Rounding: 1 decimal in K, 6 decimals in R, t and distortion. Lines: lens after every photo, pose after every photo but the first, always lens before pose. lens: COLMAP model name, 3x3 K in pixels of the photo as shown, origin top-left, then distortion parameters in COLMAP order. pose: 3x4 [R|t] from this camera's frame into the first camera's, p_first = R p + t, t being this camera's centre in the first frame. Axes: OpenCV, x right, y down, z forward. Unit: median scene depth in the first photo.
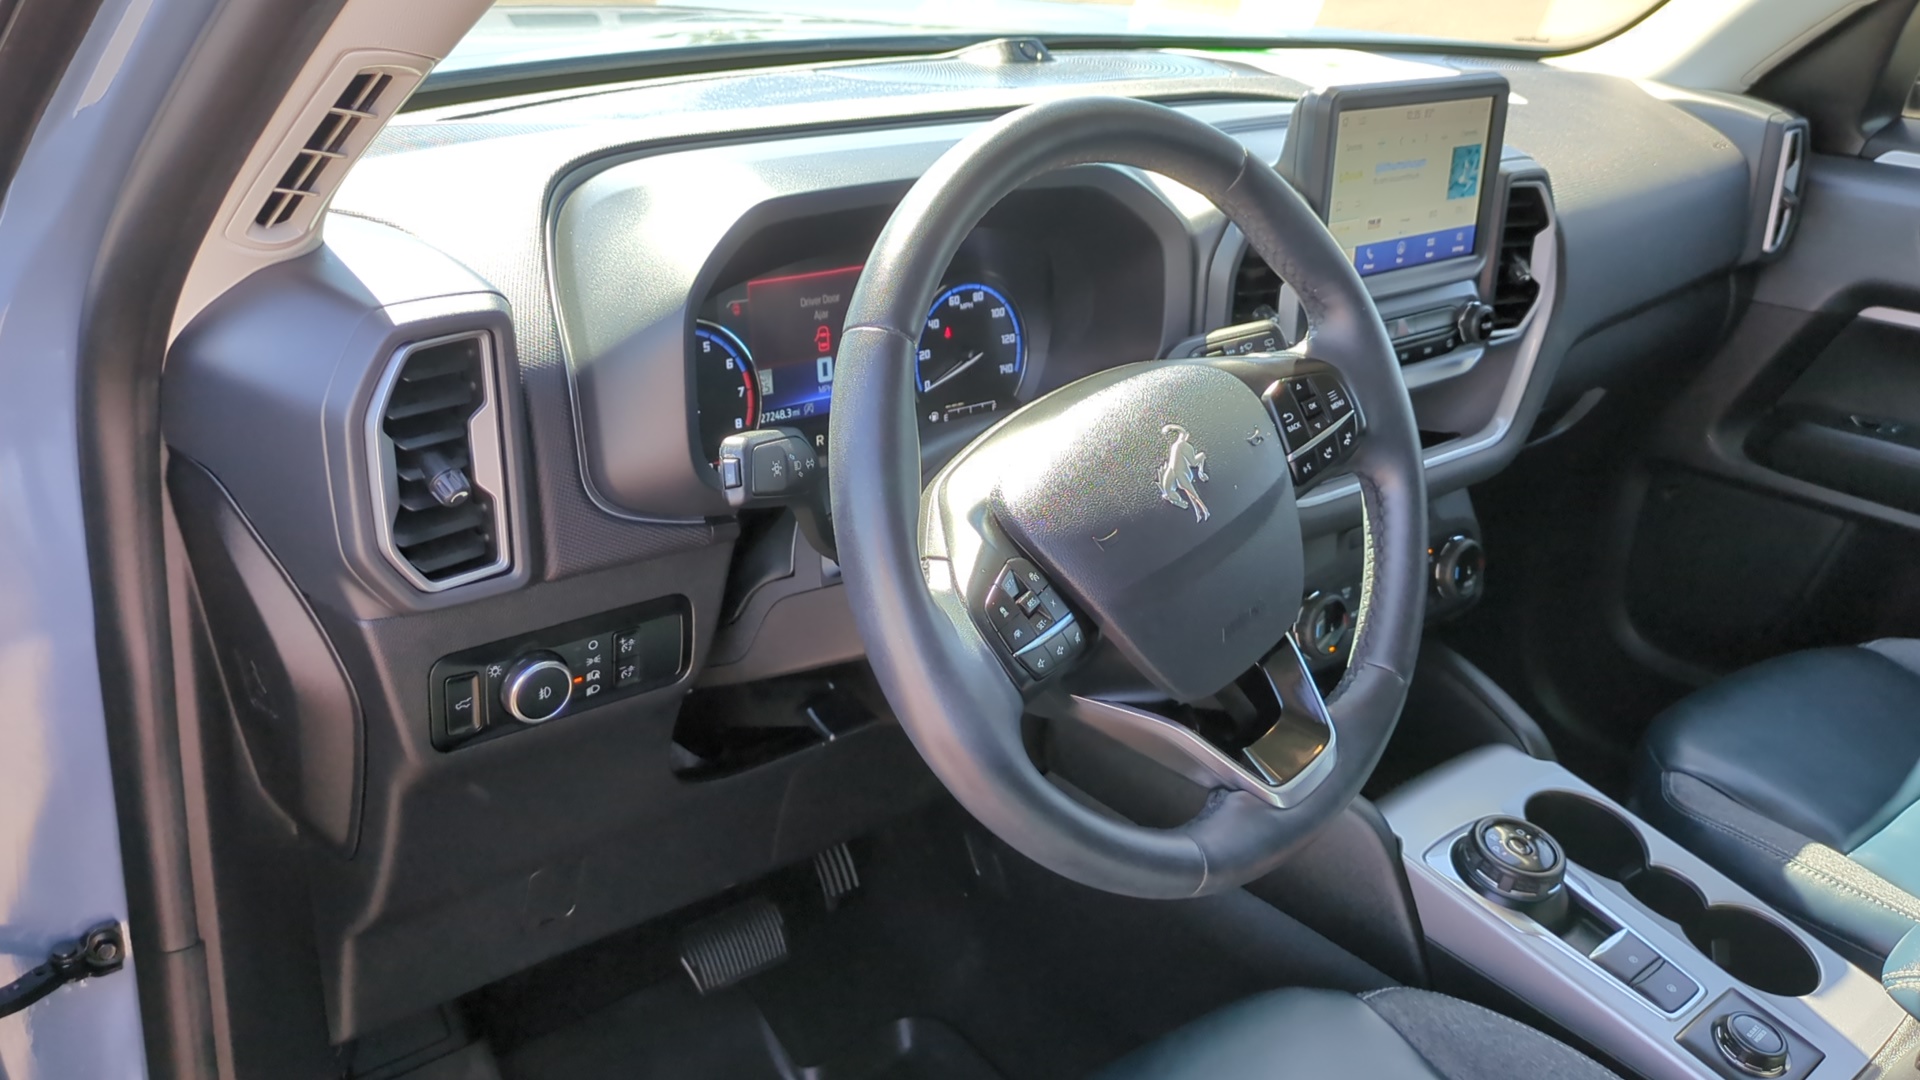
lens RADIAL K [[1648.6, 0, 977.5], [0, 1648.6, 533.2], [0, 0, 1]] dist [0.090514, -0.135768]
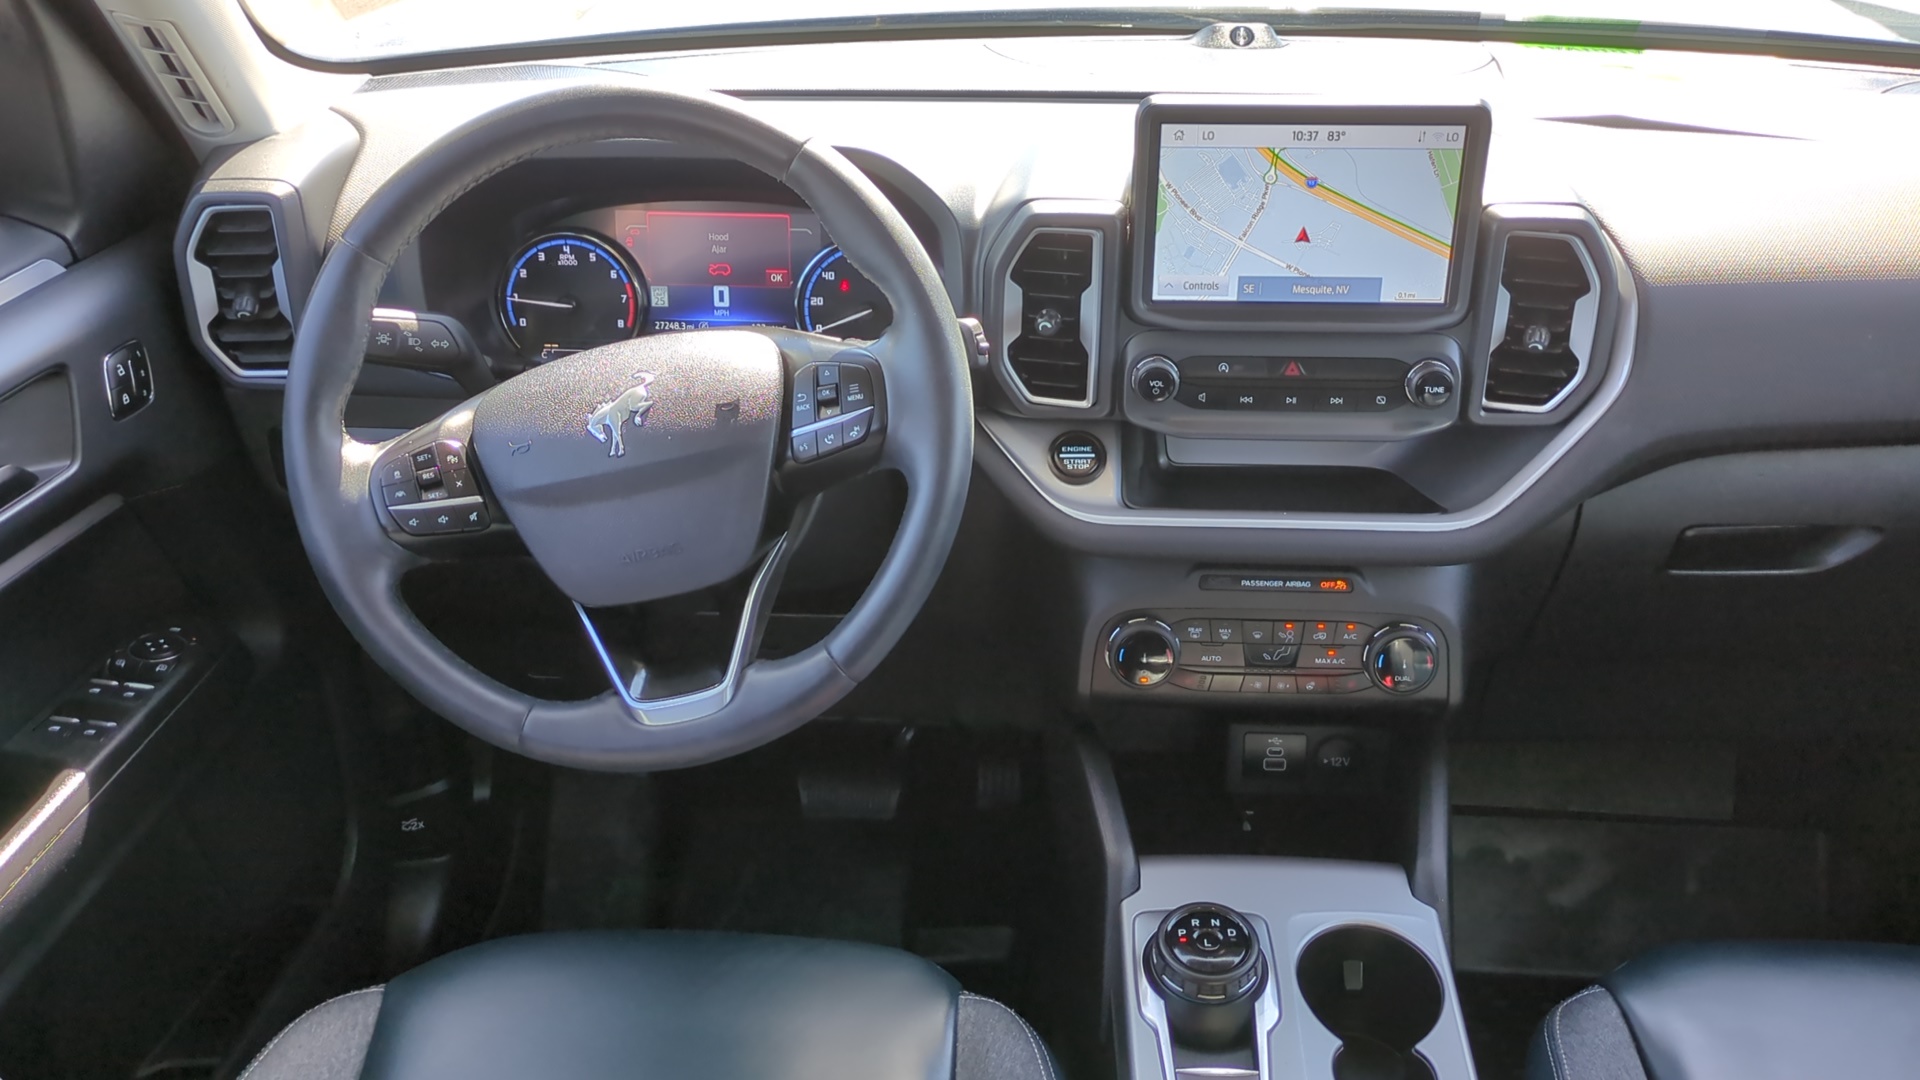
lens RADIAL K [[1648.6, 0, 977.5], [0, 1648.6, 533.2], [0, 0, 1]] dist [0.090514, -0.135768]
pose [[0.713100, 0.253824, -0.653500, 0.846014], [-0.233214, 0.964954, 0.120311, -0.118918], [0.661135, 0.066612, 0.747304, 0.239132]]
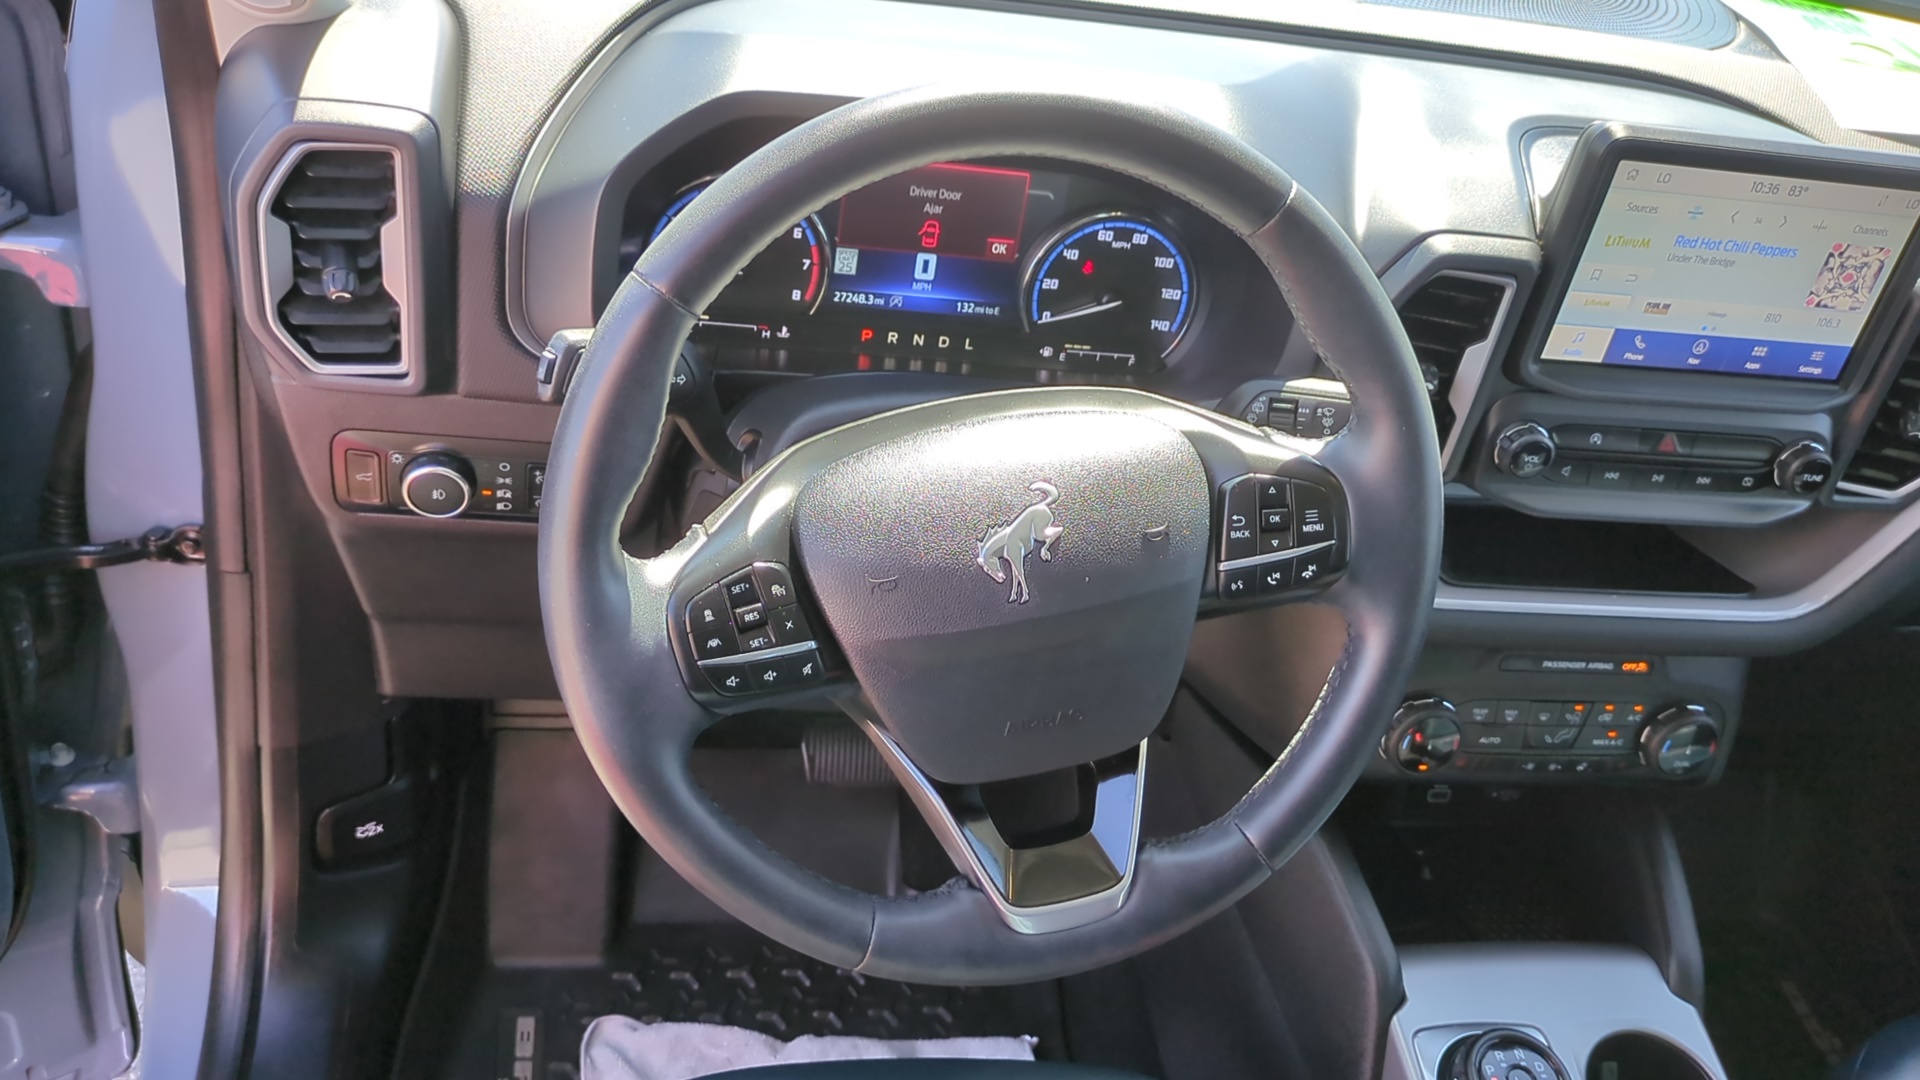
lens RADIAL K [[1648.6, 0, 977.5], [0, 1648.6, 533.2], [0, 0, 1]] dist [0.090514, -0.135768]
pose [[0.838173, 0.389540, -0.381739, 0.337756], [-0.322505, 0.918429, 0.229084, -0.180233], [0.439837, -0.068899, 0.895431, 0.170944]]
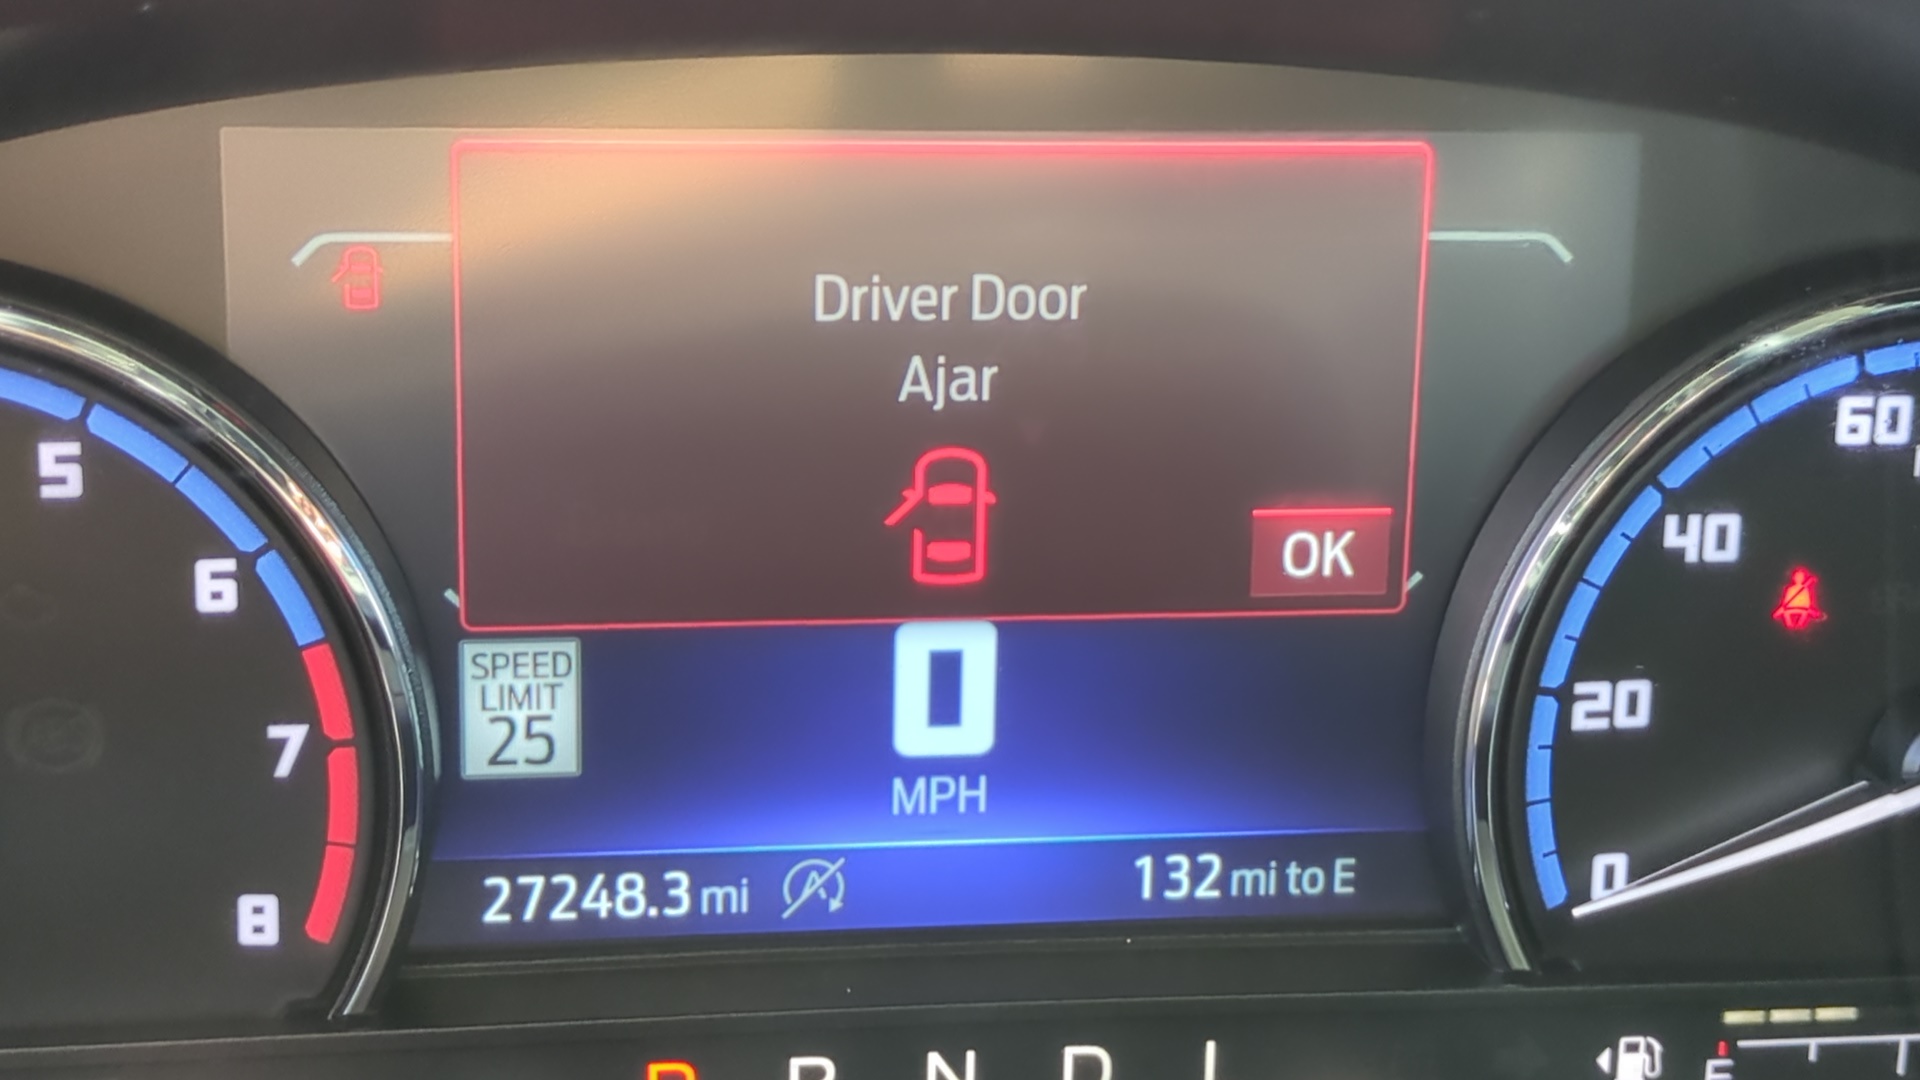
lens RADIAL K [[3191.9, 0, 948.0], [0, 3191.9, 532.8], [0, 0, 1]] dist [0.069576, 0.001099]
pose [[0.832679, 0.187183, -0.521161, 0.080987], [-0.204681, 0.978524, 0.024425, -0.121803], [0.514541, 0.086333, 0.853109, 0.696281]]
